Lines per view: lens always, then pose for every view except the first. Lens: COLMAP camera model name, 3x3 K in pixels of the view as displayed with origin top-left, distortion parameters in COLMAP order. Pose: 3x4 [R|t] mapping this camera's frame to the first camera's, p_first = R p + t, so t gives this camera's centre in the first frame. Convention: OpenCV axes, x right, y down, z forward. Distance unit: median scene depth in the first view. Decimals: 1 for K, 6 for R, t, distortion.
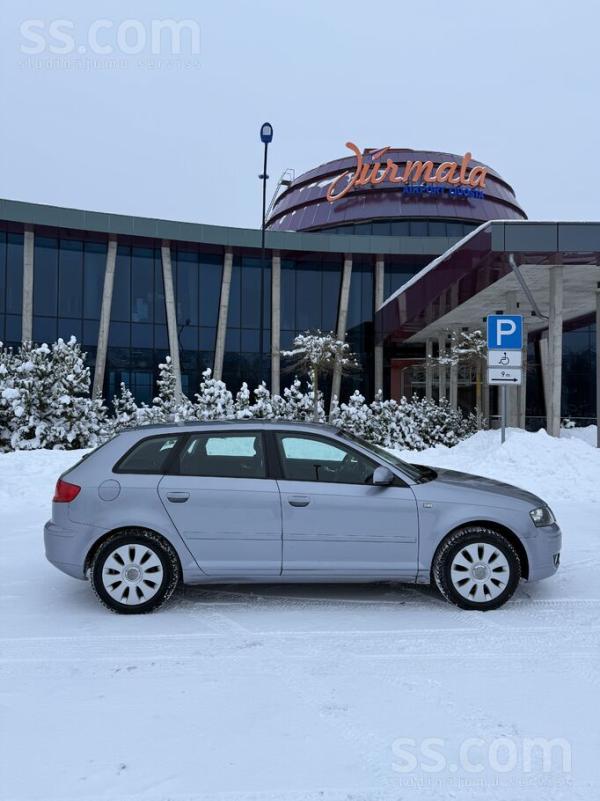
lens RADIAL K [[554.6, 0, 300.0], [0, 554.6, 400.5], [0, 0, 1]] dist [0.129505, -0.234124]
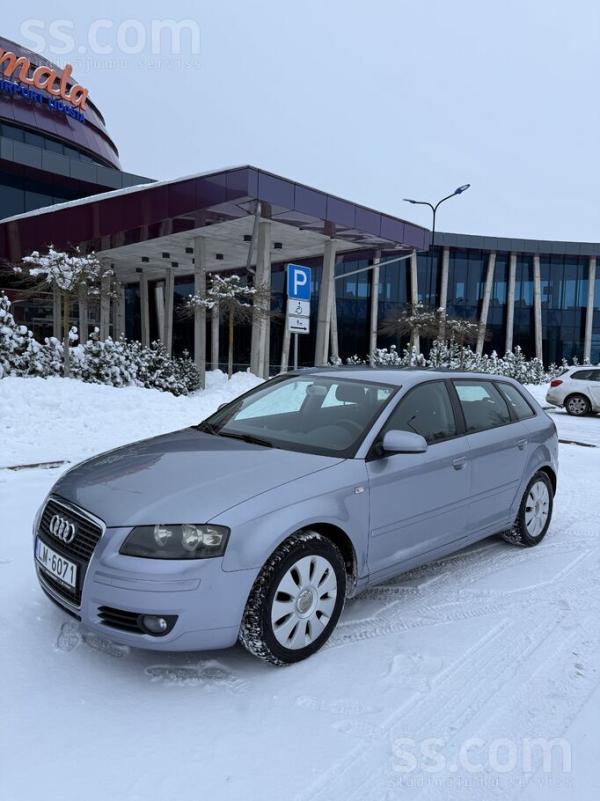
lens RADIAL K [[554.6, 0, 300.0], [0, 554.6, 400.5], [0, 0, 1]] dist [0.129505, -0.234124]
pose [[0.693112, -0.035353, 0.719962, -0.270923], [-0.037785, 0.995642, 0.085265, 0.006761], [-0.719839, -0.086301, 0.688755, 0.174668]]
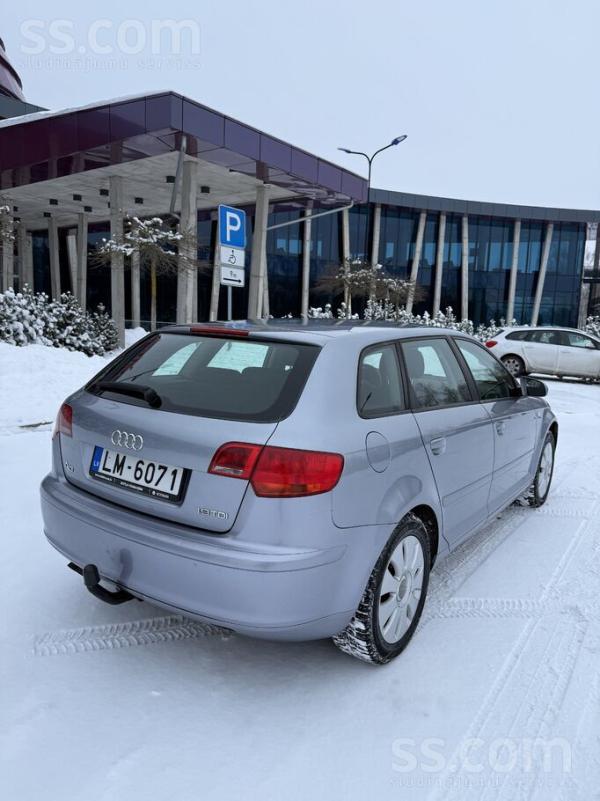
lens RADIAL K [[554.6, 0, 300.0], [0, 554.6, 400.5], [0, 0, 1]] dist [0.129505, -0.234124]
pose [[0.594854, -0.090965, 0.798670, -0.228559], [-0.049504, 0.987545, 0.149348, 0.011719], [-0.802308, -0.128378, 0.582942, 0.226188]]
